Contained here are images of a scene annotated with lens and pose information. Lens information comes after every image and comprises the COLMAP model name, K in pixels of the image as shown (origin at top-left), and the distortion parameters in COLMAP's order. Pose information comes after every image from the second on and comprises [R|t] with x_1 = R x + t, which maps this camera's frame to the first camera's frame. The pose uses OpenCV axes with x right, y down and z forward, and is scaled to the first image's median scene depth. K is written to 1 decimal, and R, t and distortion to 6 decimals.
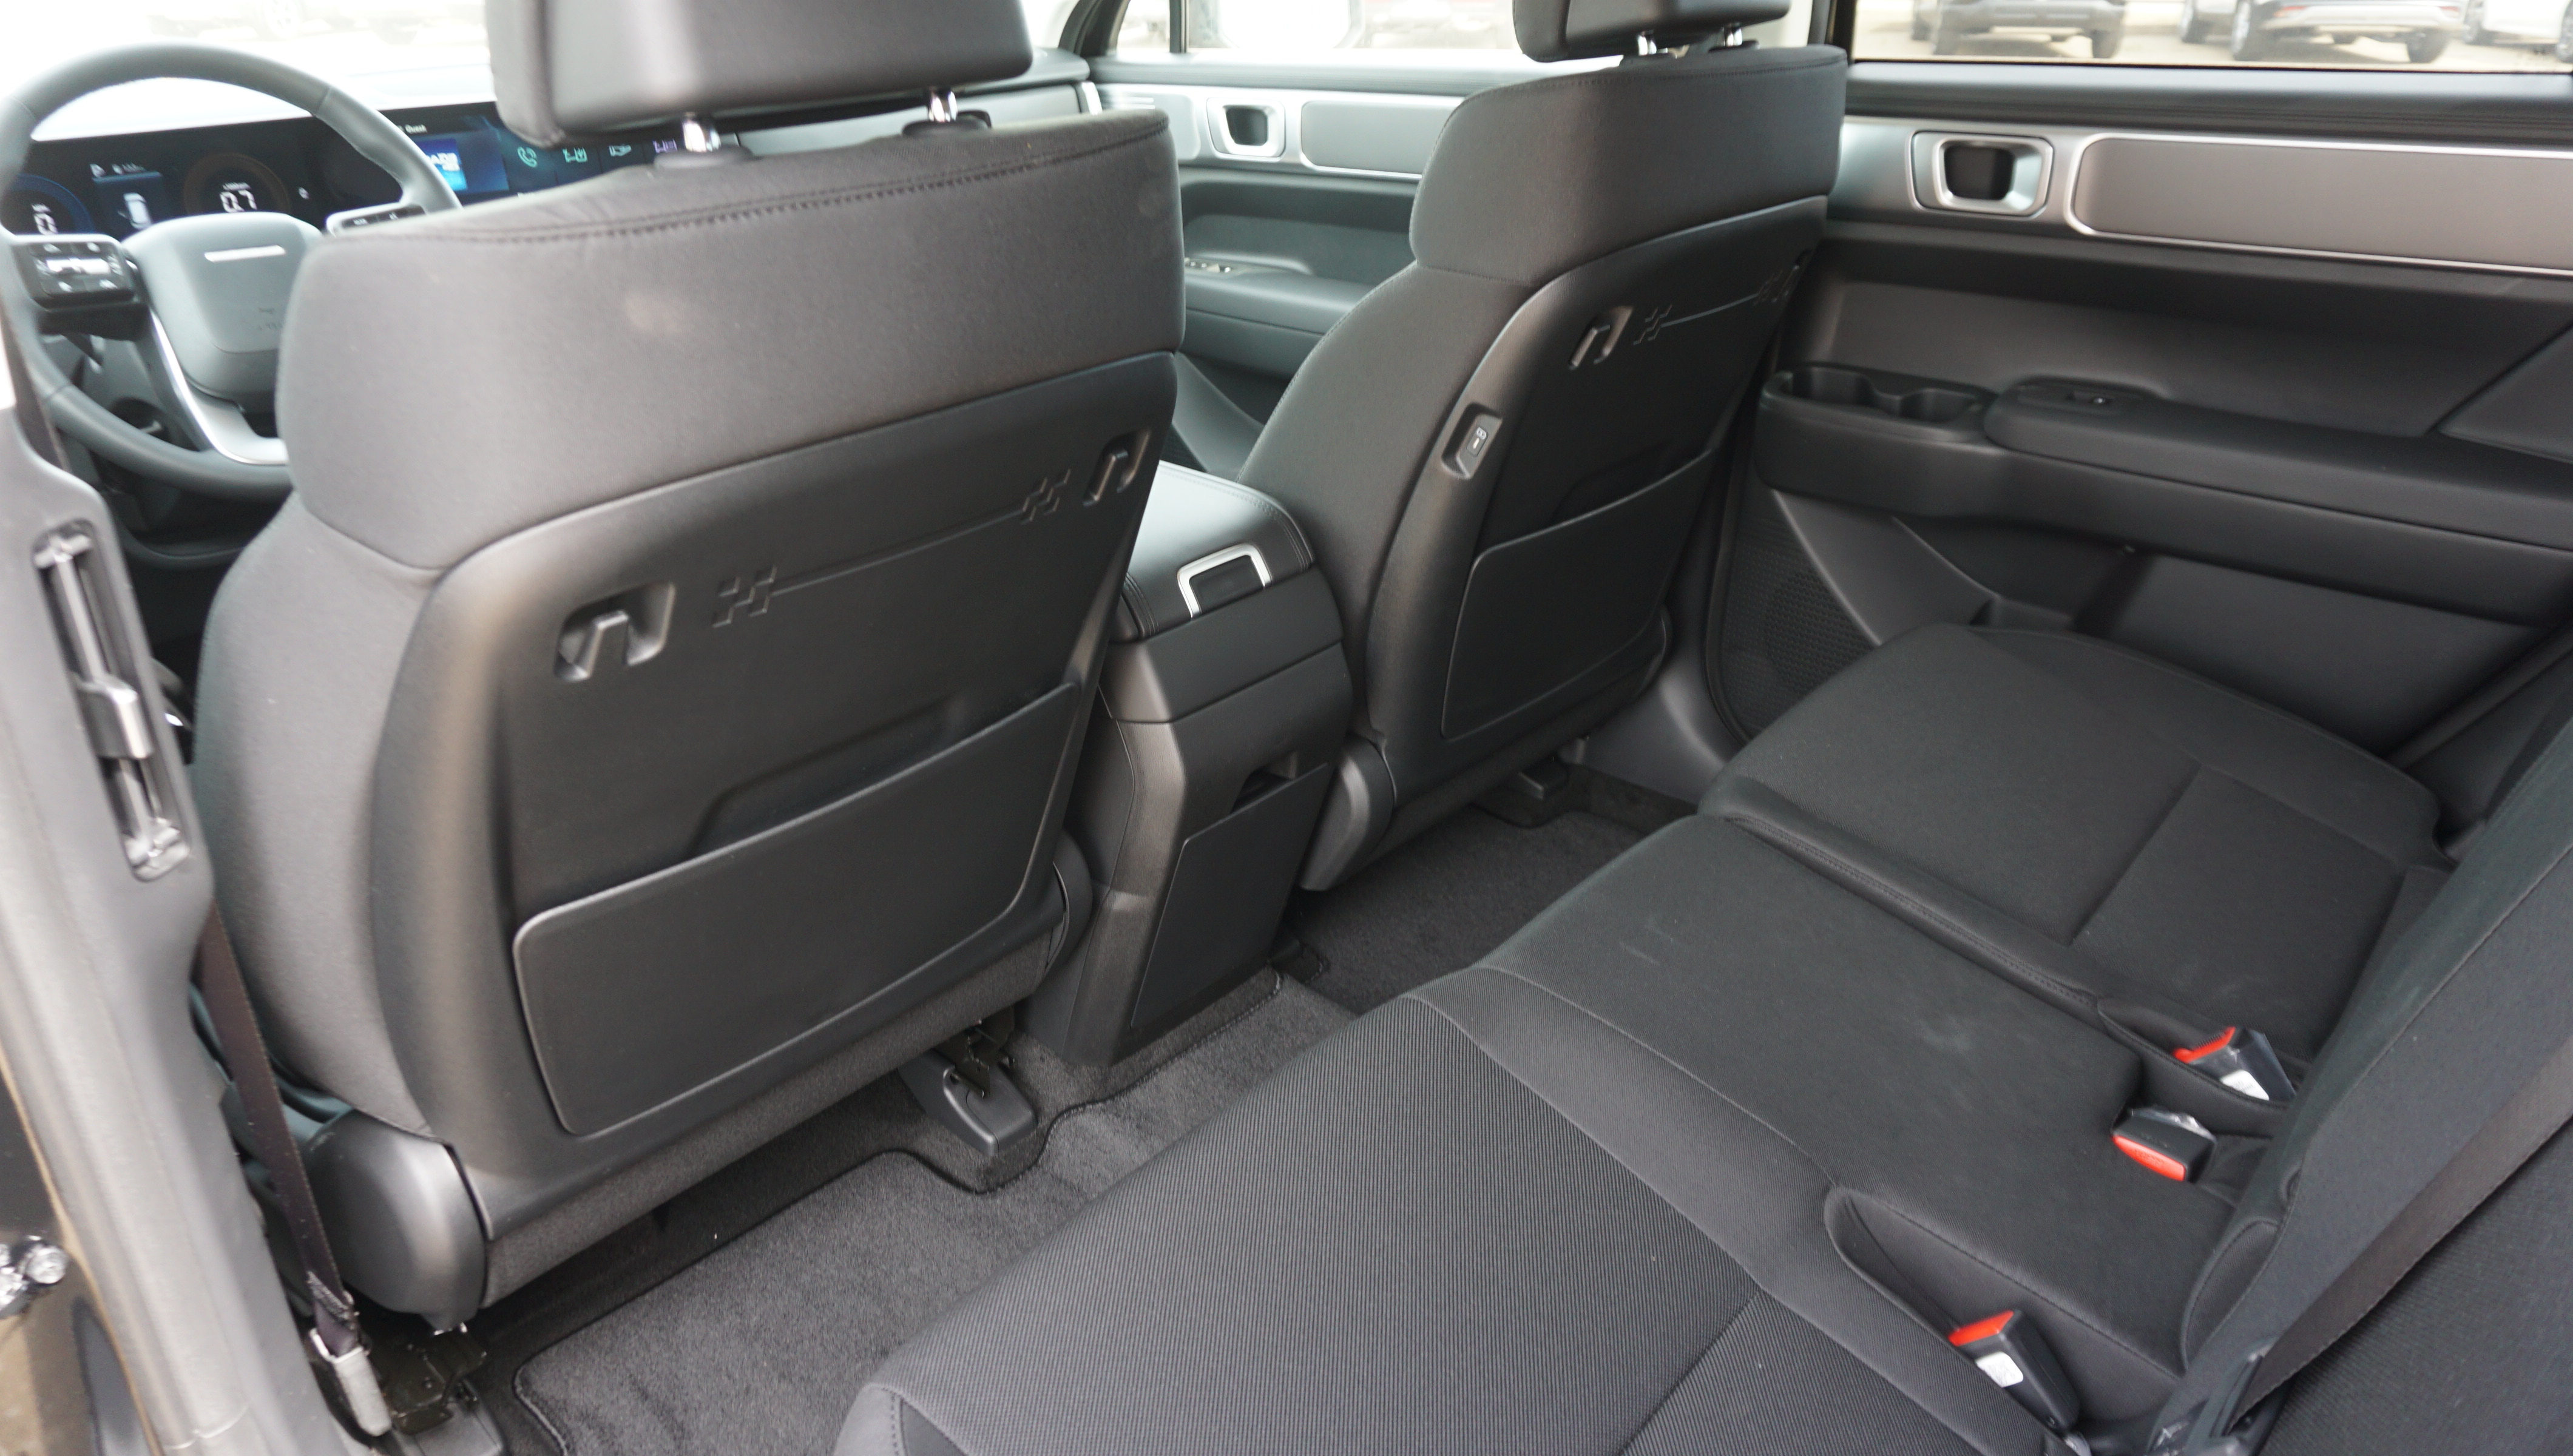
lens RADIAL K [[1724.9, 0, 1295.7], [0, 1724.9, 723.0], [0, 0, 1]] dist [-0.029893, 0.008045]
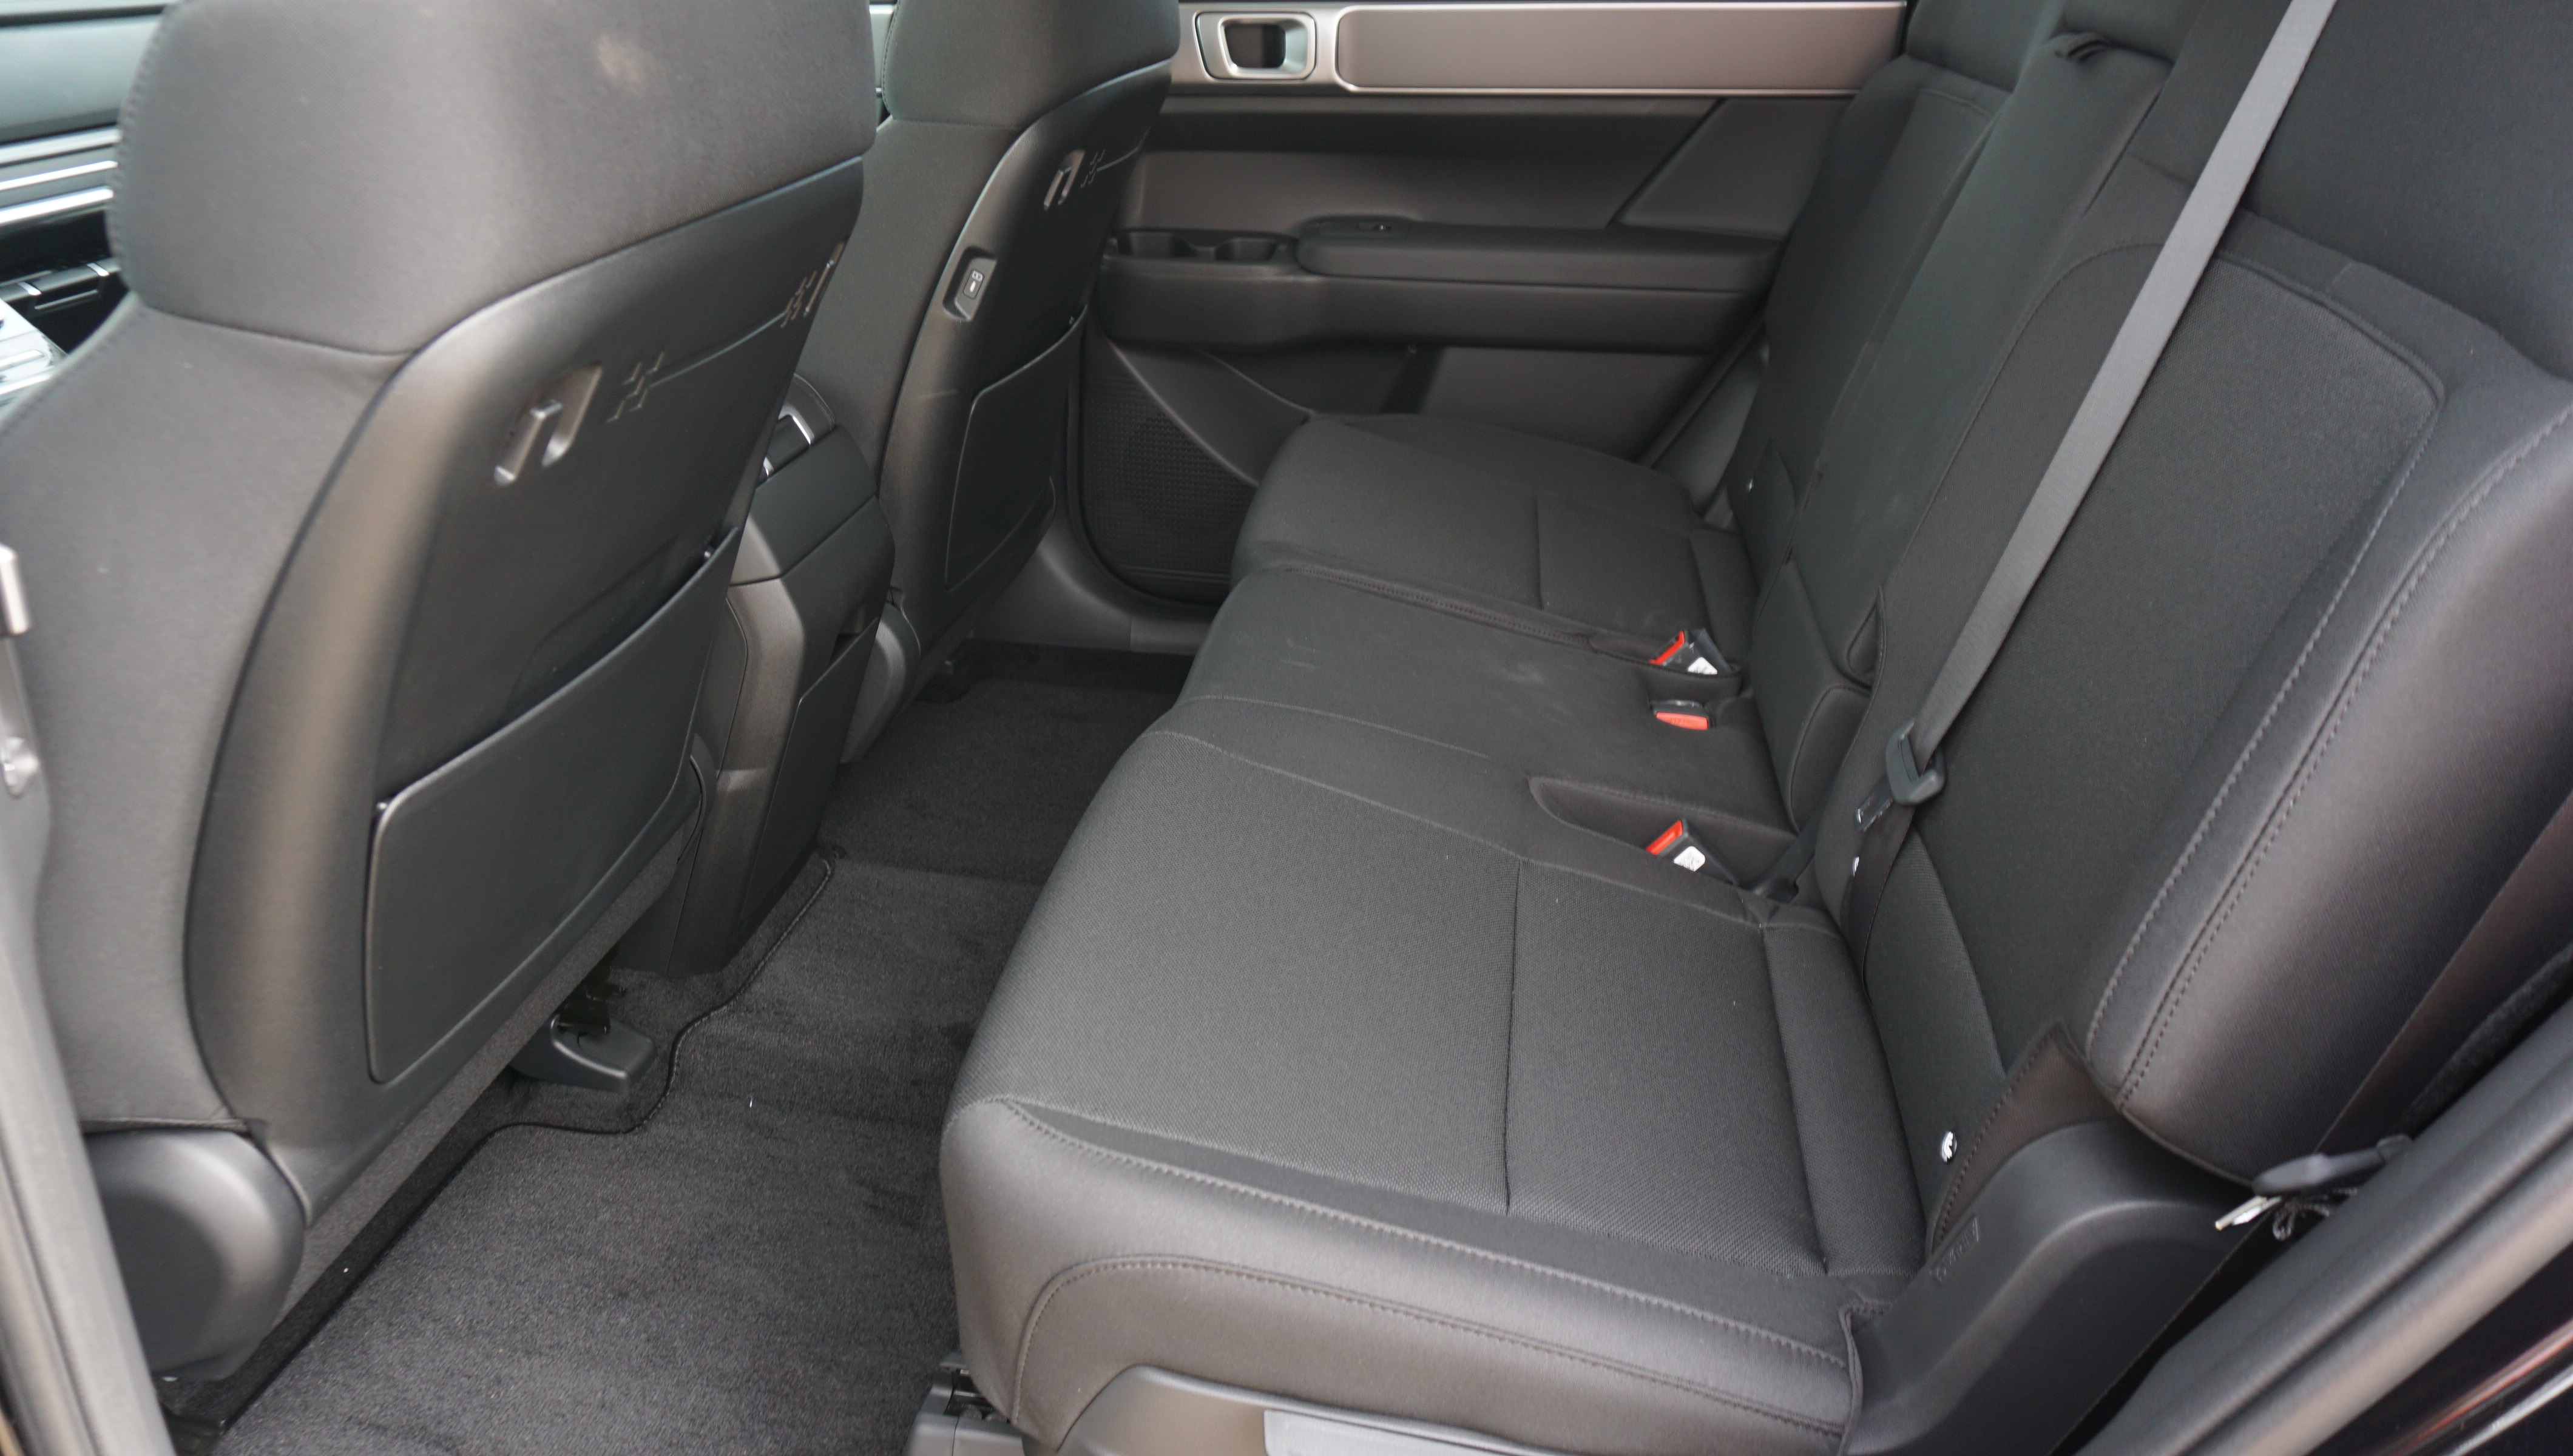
lens RADIAL K [[1724.9, 0, 1295.7], [0, 1724.9, 723.0], [0, 0, 1]] dist [-0.029893, 0.008045]
pose [[0.834492, -0.213650, 0.507914, -0.320976], [0.212351, 0.975266, 0.061349, 0.077906], [-0.508458, 0.056661, 0.859220, -0.007874]]
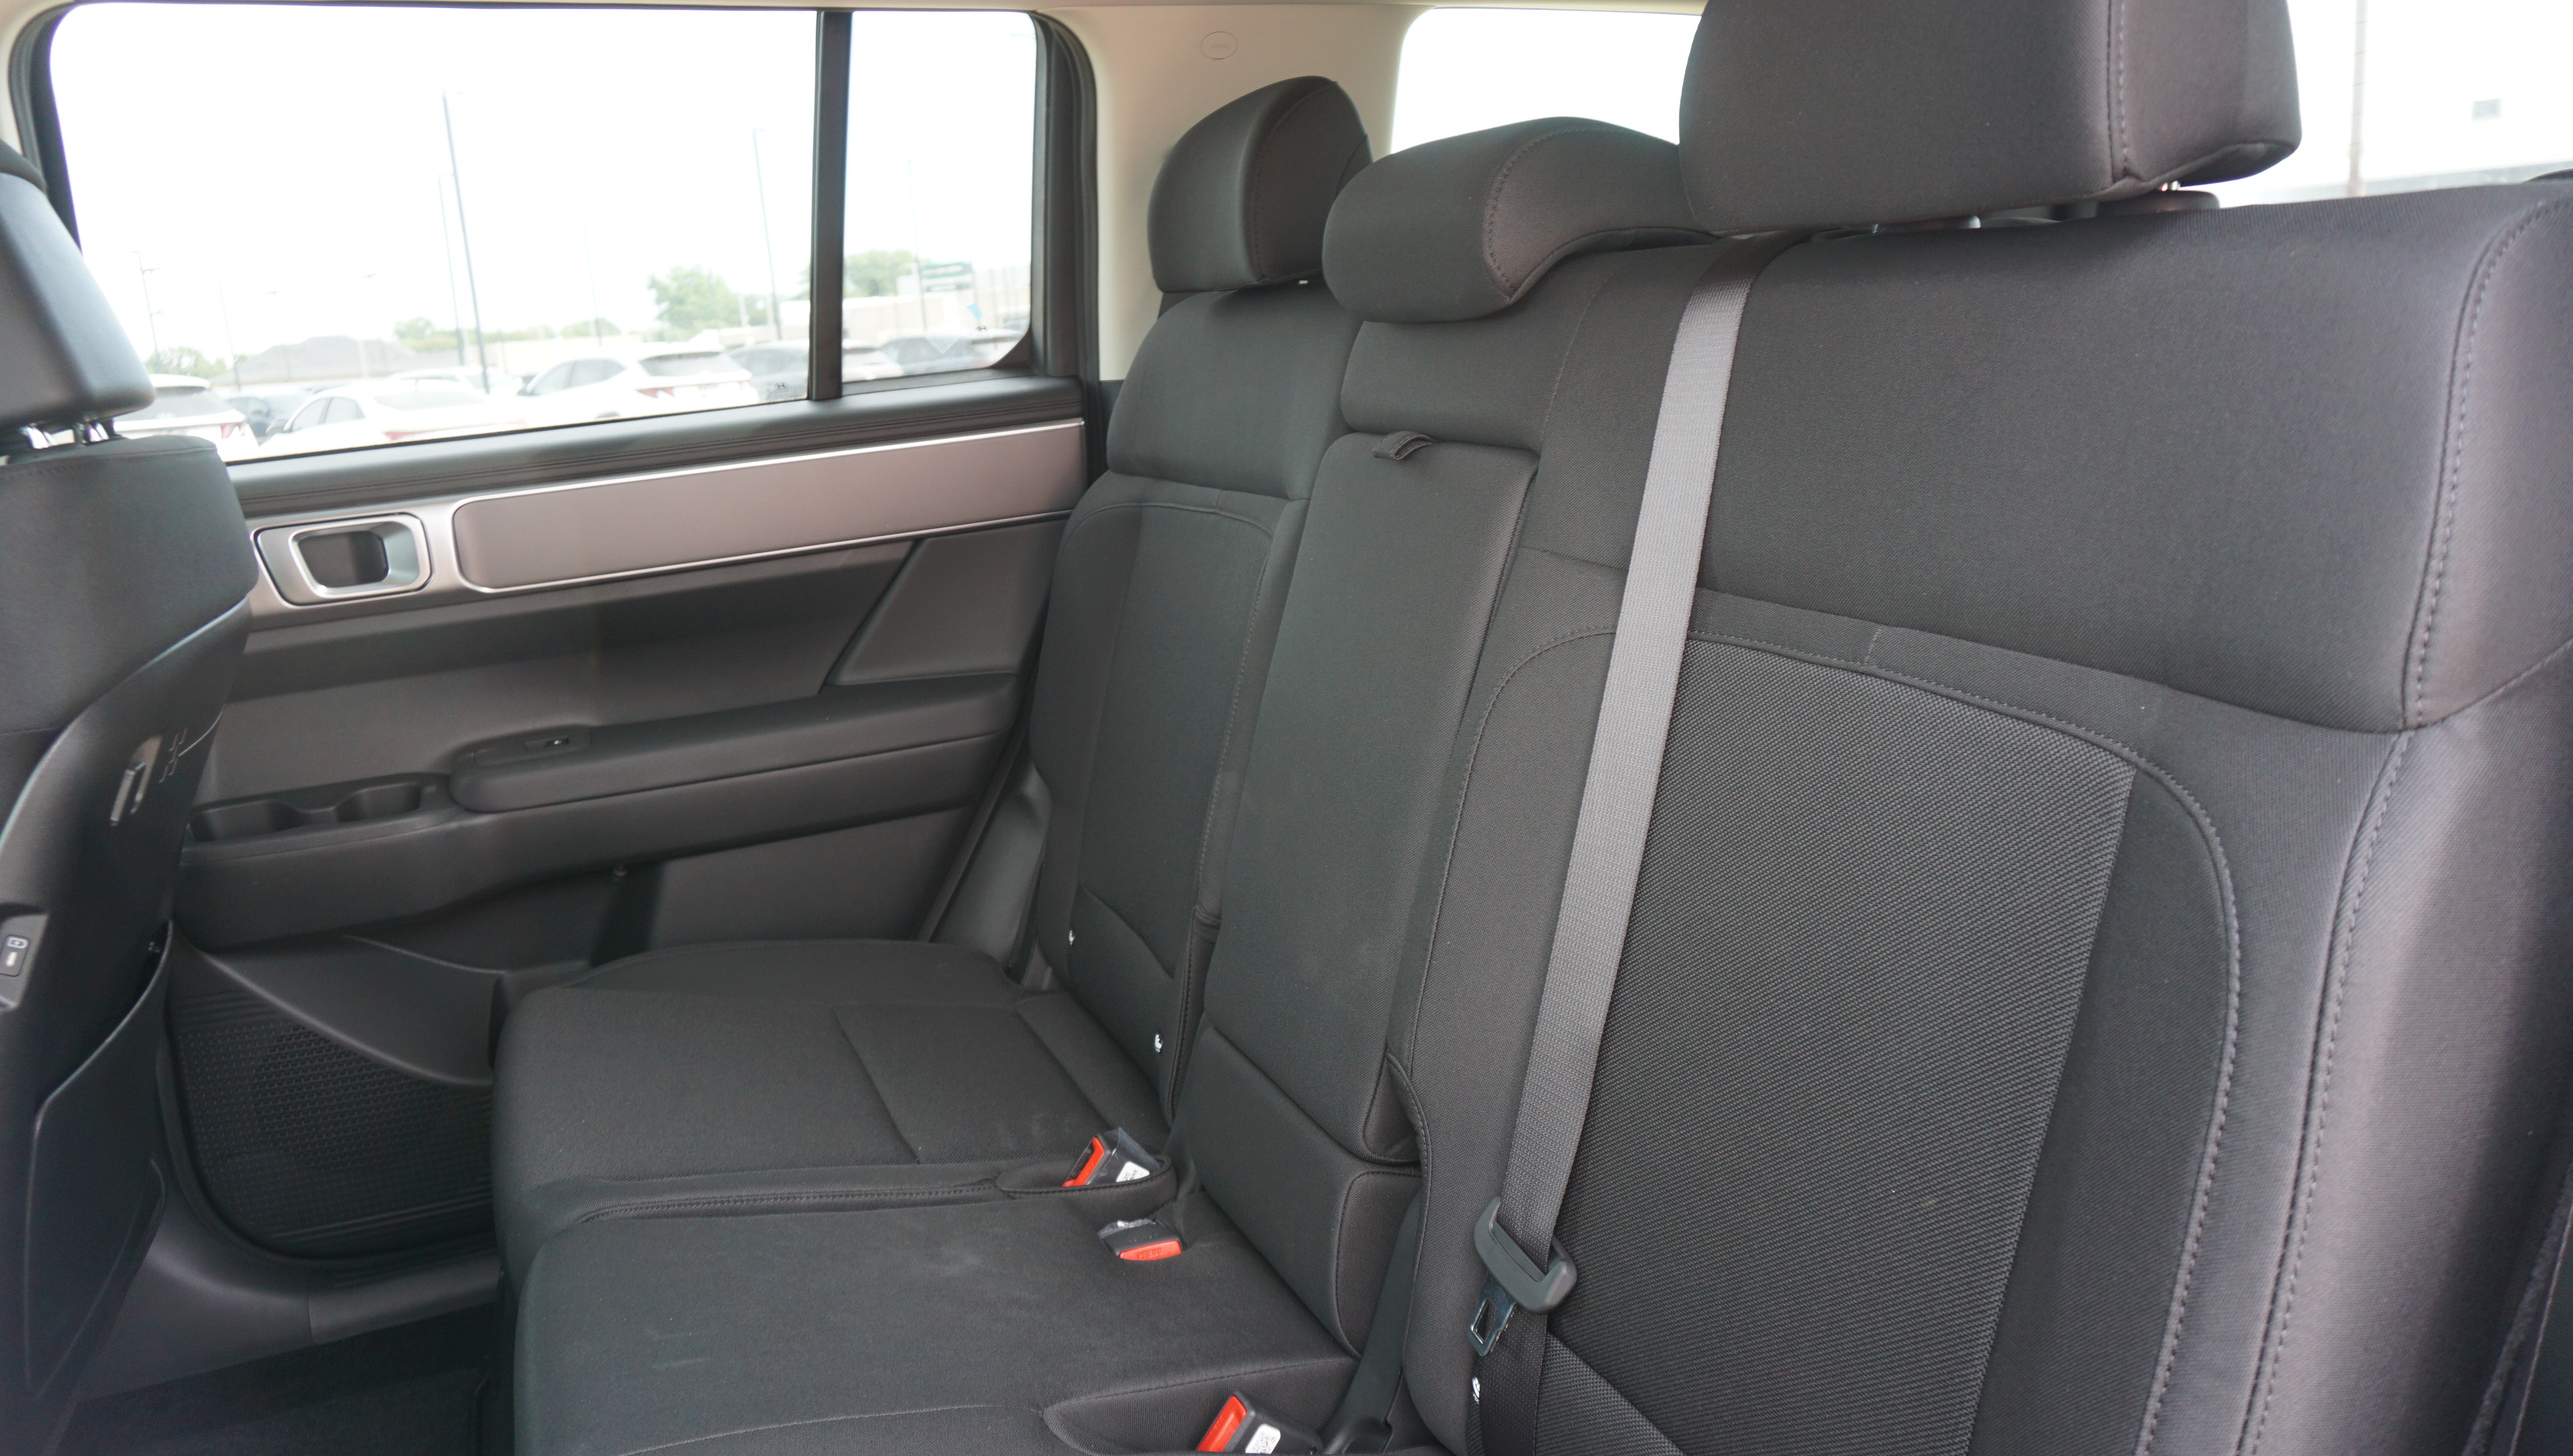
lens RADIAL K [[1719.1, 0, 1300.1], [0, 1719.1, 730.2], [0, 0, 1]] dist [-0.066092, 0.055183]
pose [[0.417423, -0.225158, 0.880376, -0.264415], [0.441993, 0.896800, 0.019791, -0.022181], [-0.793978, 0.380859, 0.473863, 0.190770]]
